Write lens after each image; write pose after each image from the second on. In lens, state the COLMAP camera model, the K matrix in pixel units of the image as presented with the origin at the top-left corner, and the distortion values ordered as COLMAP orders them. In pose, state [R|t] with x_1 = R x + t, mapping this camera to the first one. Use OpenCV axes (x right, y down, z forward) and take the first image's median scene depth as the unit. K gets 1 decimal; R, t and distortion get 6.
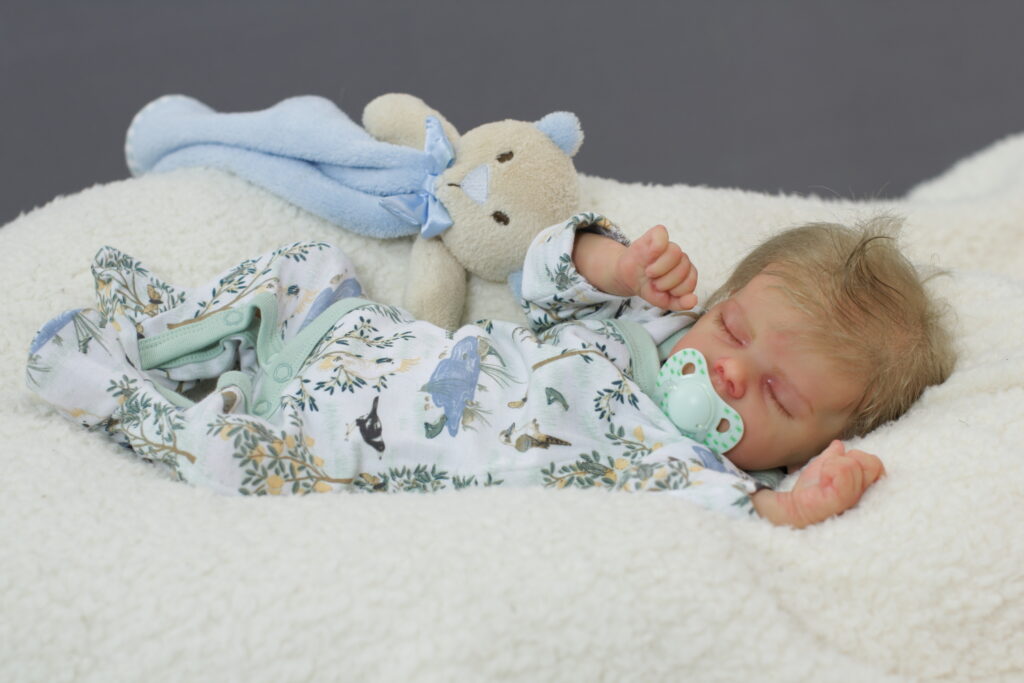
lens RADIAL K [[2469.3, 0, 512.0], [0, 2469.3, 341.5], [0, 0, 1]] dist [-0.277777, -0.033282]
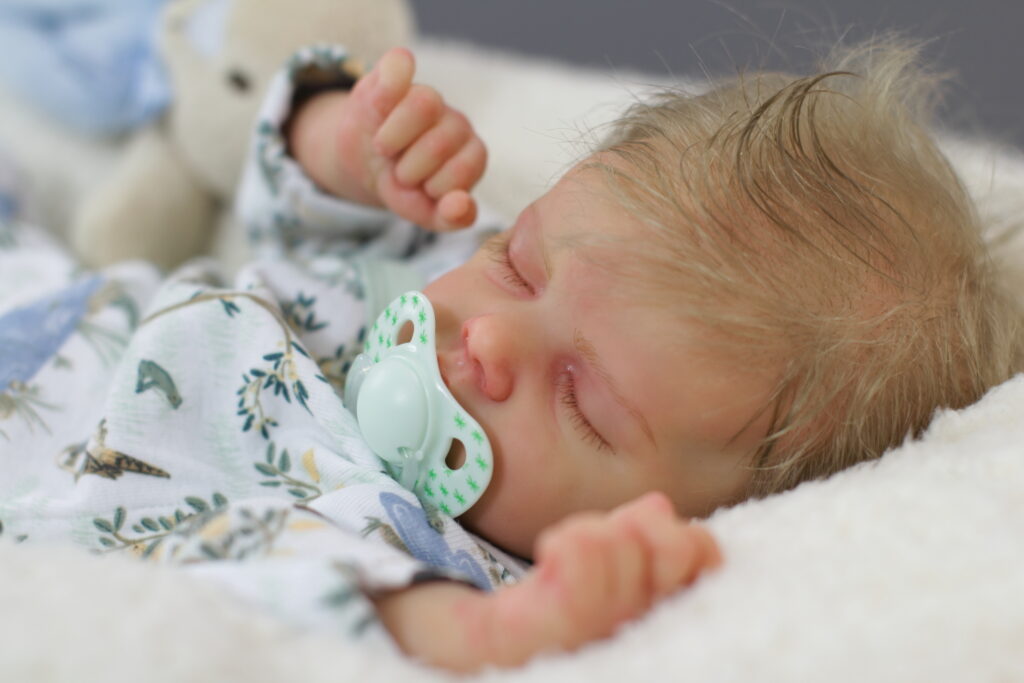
lens RADIAL K [[2469.3, 0, 512.0], [0, 2469.3, 341.5], [0, 0, 1]] dist [-0.277777, -0.033282]
pose [[0.964686, 0.051258, -0.258367, 0.213555], [-0.072642, 0.994616, -0.073905, 0.046184], [0.253187, 0.090064, 0.963216, 0.545401]]
